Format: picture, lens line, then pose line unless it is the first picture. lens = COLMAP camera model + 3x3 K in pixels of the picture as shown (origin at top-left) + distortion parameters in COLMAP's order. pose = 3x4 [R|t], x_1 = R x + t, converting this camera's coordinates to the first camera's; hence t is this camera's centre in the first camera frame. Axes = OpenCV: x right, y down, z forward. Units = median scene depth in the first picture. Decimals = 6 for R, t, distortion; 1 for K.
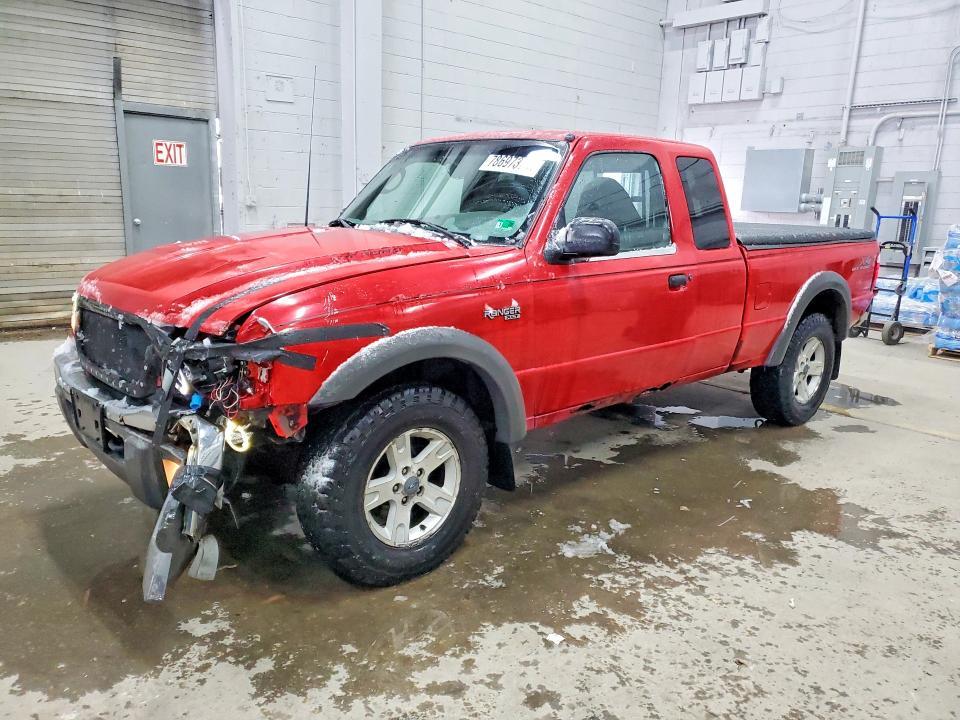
lens RADIAL K [[746.3, 0, 480.0], [0, 746.3, 360.0], [0, 0, 1]] dist [0.004356, 0.022407]
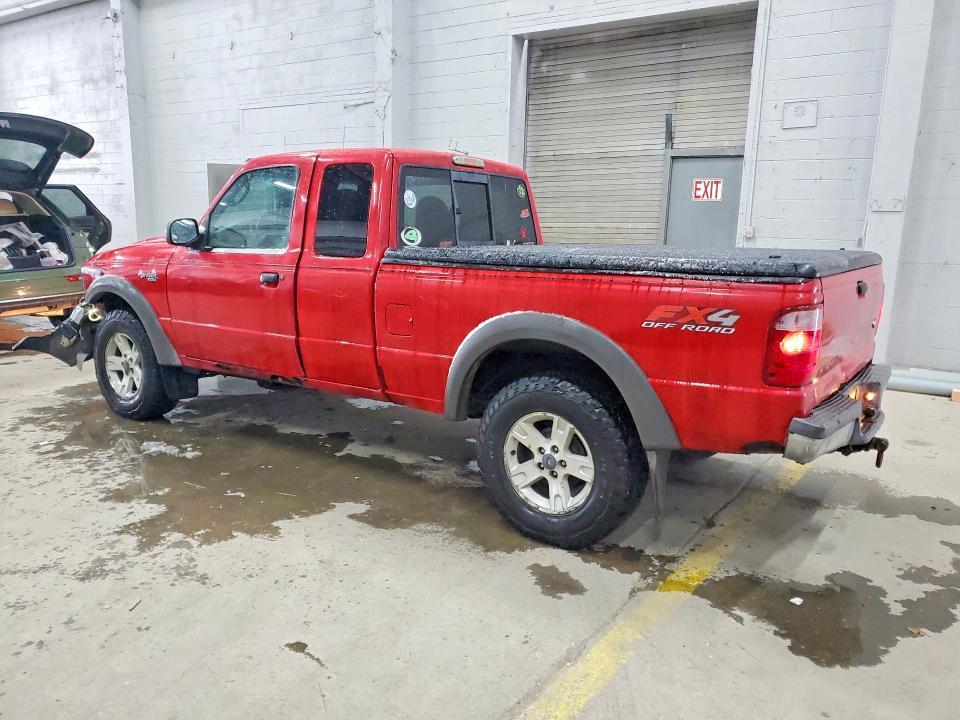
lens RADIAL K [[746.3, 0, 480.0], [0, 746.3, 360.0], [0, 0, 1]] dist [0.004356, 0.022407]
pose [[0.218041, 0.158279, -0.963019, 1.410556], [-0.221747, 0.968987, 0.109053, -0.178460], [0.950414, 0.189769, 0.246376, 1.040432]]
